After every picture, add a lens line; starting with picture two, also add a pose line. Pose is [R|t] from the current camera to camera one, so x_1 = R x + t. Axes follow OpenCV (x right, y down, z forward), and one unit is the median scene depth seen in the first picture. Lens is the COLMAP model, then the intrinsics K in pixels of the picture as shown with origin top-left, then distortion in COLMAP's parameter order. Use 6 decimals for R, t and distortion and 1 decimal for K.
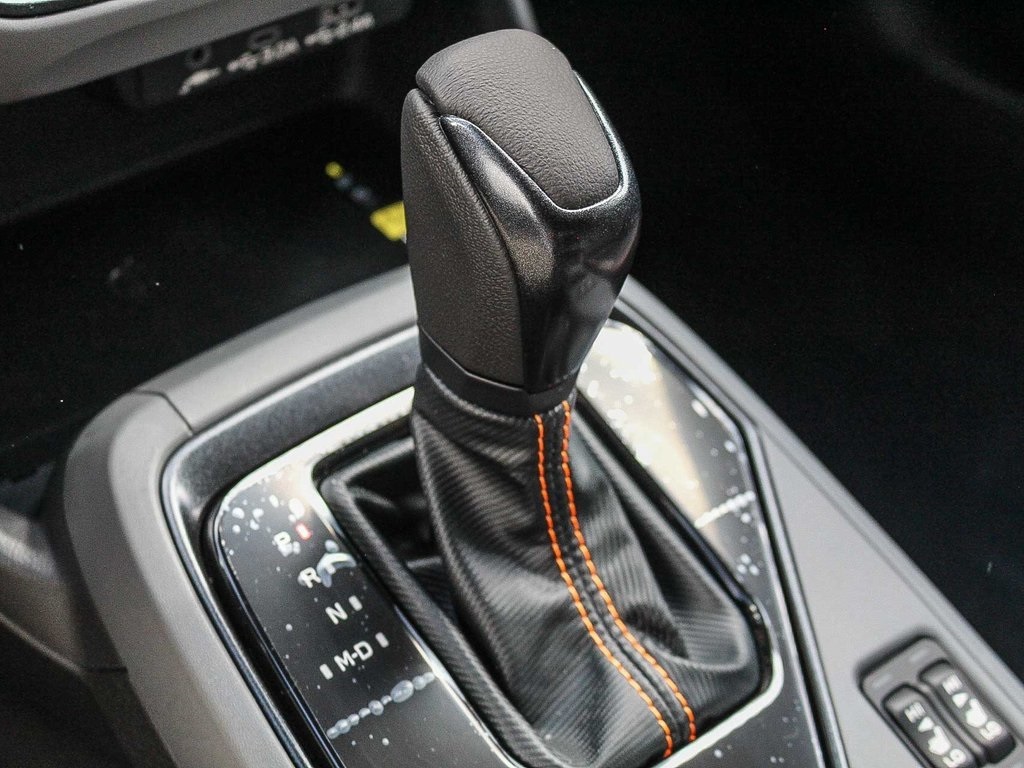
lens RADIAL K [[1869.1, 0, 512.0], [0, 1869.1, 384.0], [0, 0, 1]] dist [-0.083920, 0.034615]
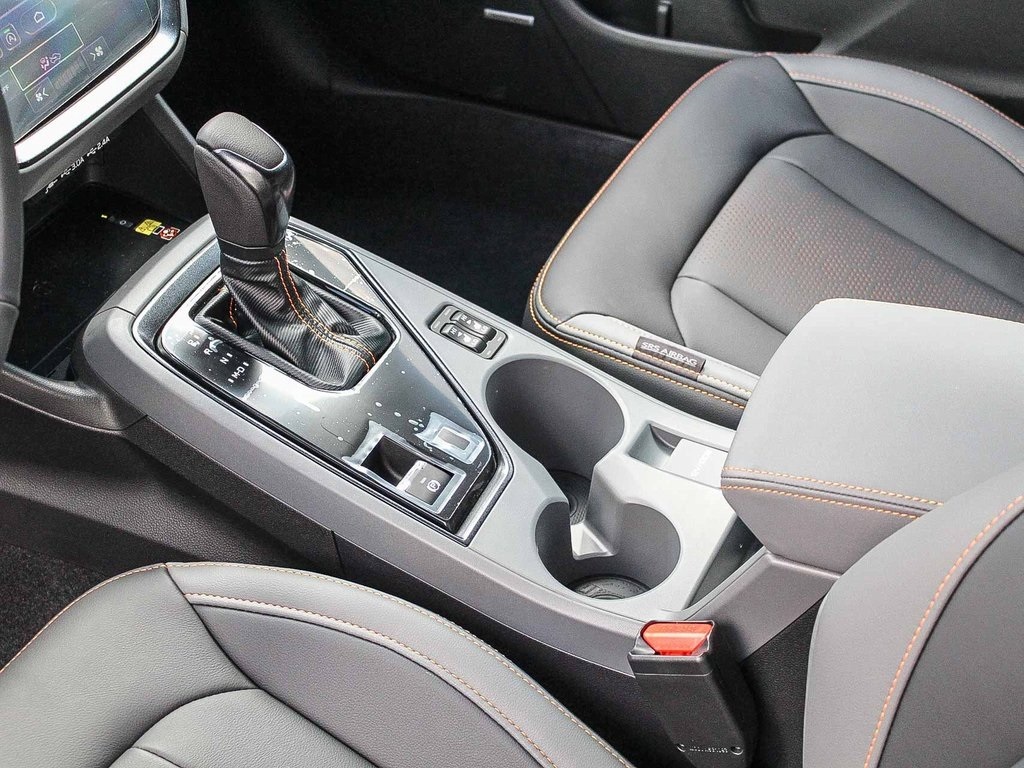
lens RADIAL K [[1804.6, 0, 512.0], [0, 1804.6, 384.0], [0, 0, 1]] dist [-0.046695, 0.010737]
pose [[0.900042, -0.329084, 0.285705, -0.428901], [0.336617, 0.941340, 0.023839, 0.216775], [-0.276791, 0.074717, 0.958021, -1.335837]]
